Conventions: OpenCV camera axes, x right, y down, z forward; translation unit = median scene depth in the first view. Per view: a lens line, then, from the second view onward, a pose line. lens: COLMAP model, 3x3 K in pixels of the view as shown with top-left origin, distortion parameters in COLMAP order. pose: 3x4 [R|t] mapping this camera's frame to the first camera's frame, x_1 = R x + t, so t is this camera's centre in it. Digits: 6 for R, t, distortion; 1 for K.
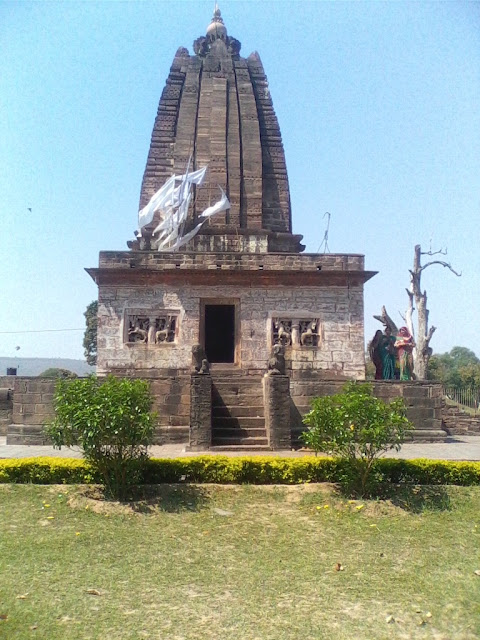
lens RADIAL K [[696.1, 0, 240.0], [0, 696.1, 320.0], [0, 0, 1]] dist [0.099959, -0.001951]
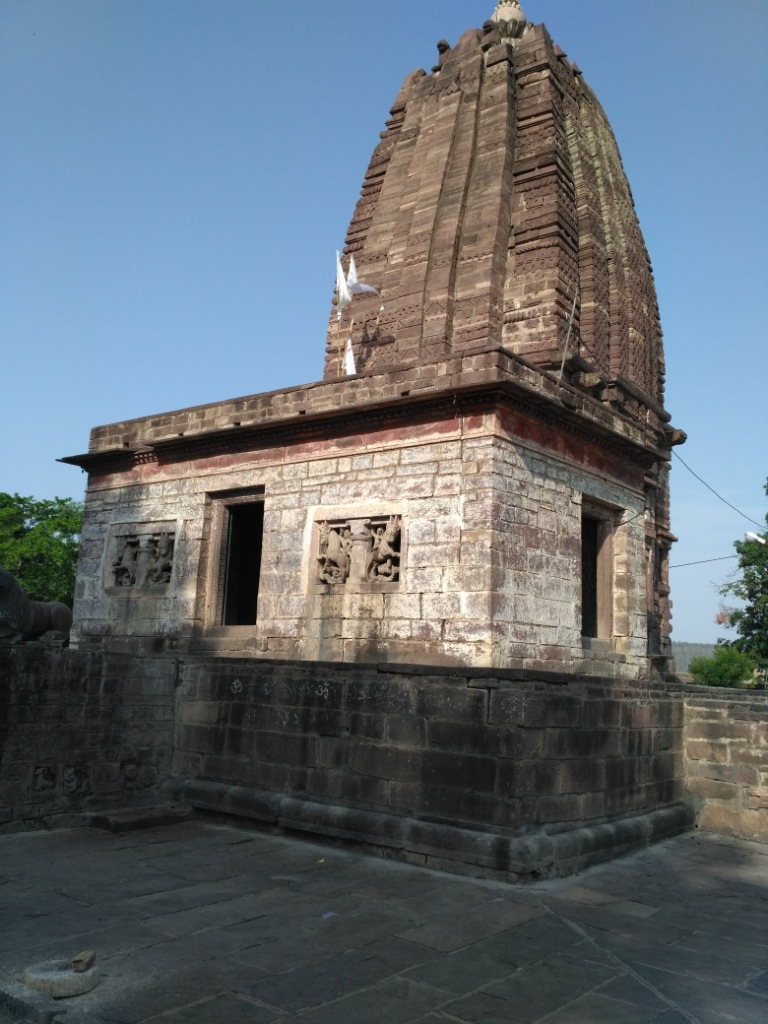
lens RADIAL K [[933.9, 0, 385.3], [0, 933.9, 506.5], [0, 0, 1]] dist [0.065784, -0.010866]
pose [[0.762109, -0.086999, -0.641577, 0.465562], [0.020479, 0.993674, -0.110418, 0.054010], [0.647125, 0.071012, 0.759069, 0.572597]]
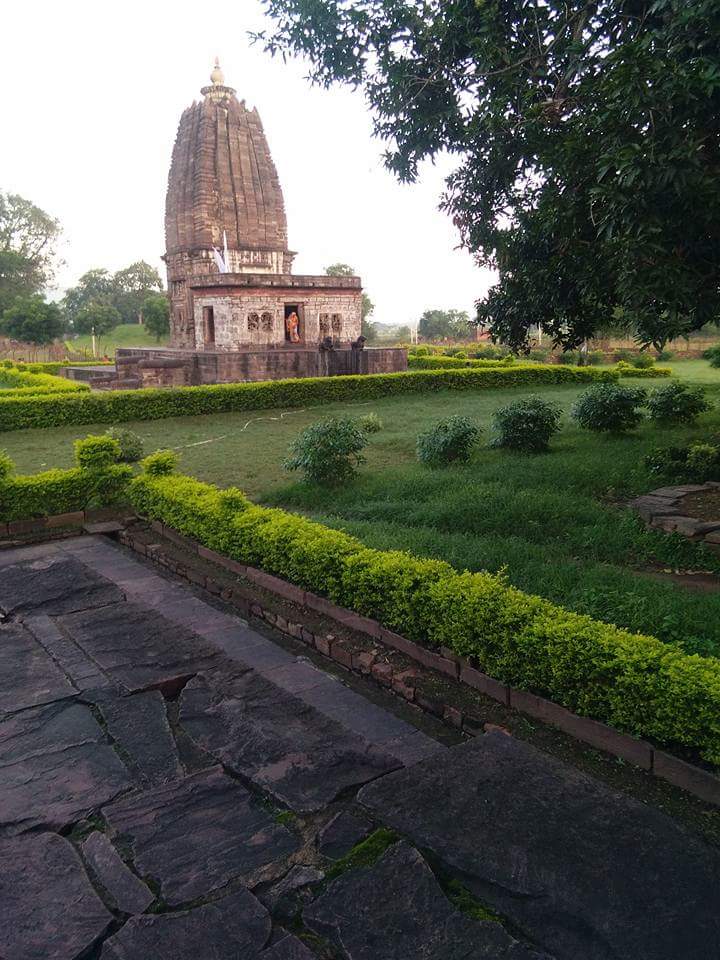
lens RADIAL K [[767.6, 0, 367.8], [0, 767.6, 481.7], [0, 0, 1]] dist [0.050116, 0.000116]
pose [[0.832777, -0.125179, 0.539270, -0.962419], [-0.042725, 0.956663, 0.288044, -0.163491], [-0.551957, -0.262917, 0.791339, -0.734832]]
